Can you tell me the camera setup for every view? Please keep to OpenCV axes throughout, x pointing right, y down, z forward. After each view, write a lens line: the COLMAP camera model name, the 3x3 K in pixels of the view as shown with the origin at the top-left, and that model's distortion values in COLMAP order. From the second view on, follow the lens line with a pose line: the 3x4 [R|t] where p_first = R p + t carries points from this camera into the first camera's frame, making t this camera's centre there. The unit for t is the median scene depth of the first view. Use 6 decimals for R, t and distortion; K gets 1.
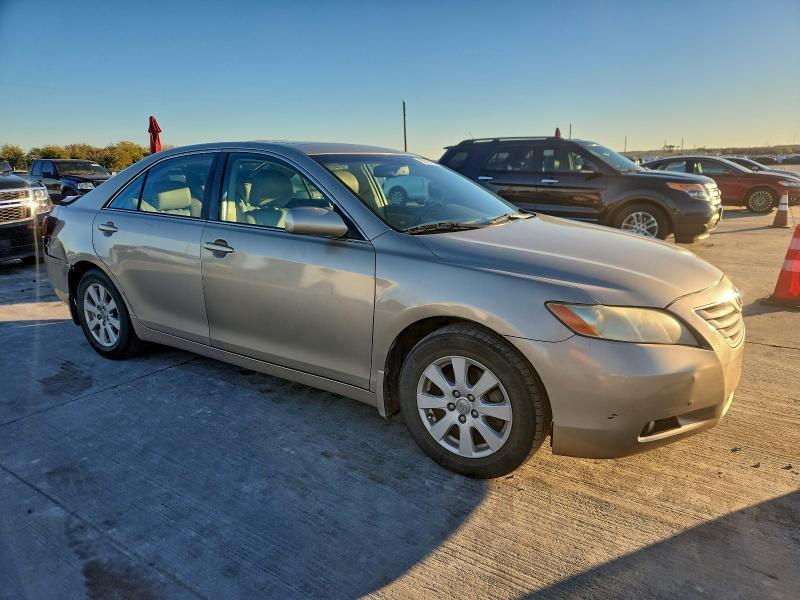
lens RADIAL K [[553.5, 0, 400.0], [0, 553.5, 300.0], [0, 0, 1]] dist [0.001140, 0.001808]
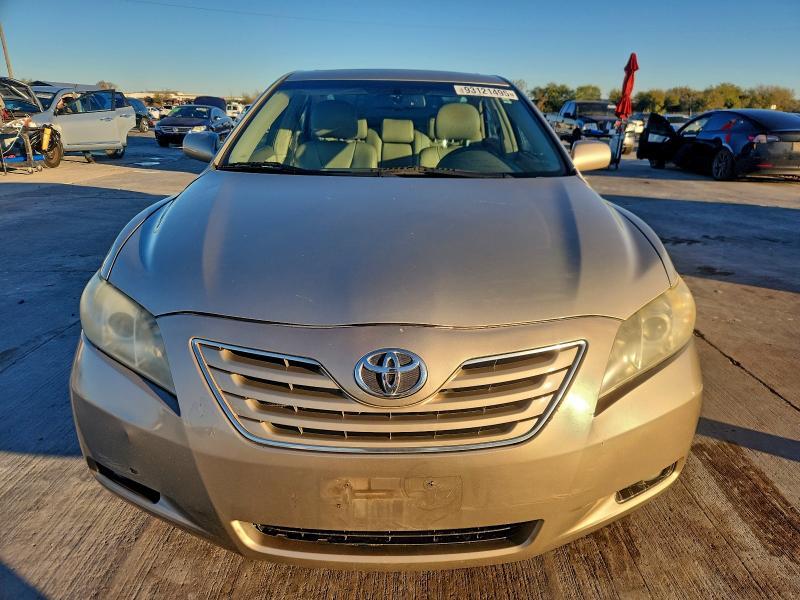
lens RADIAL K [[553.5, 0, 400.0], [0, 553.5, 300.0], [0, 0, 1]] dist [0.001140, 0.001808]
pose [[0.560876, 0.287634, -0.776328, 0.643149], [-0.215186, 0.956127, 0.198785, -0.108031], [0.799446, 0.055561, 0.598164, 0.487037]]
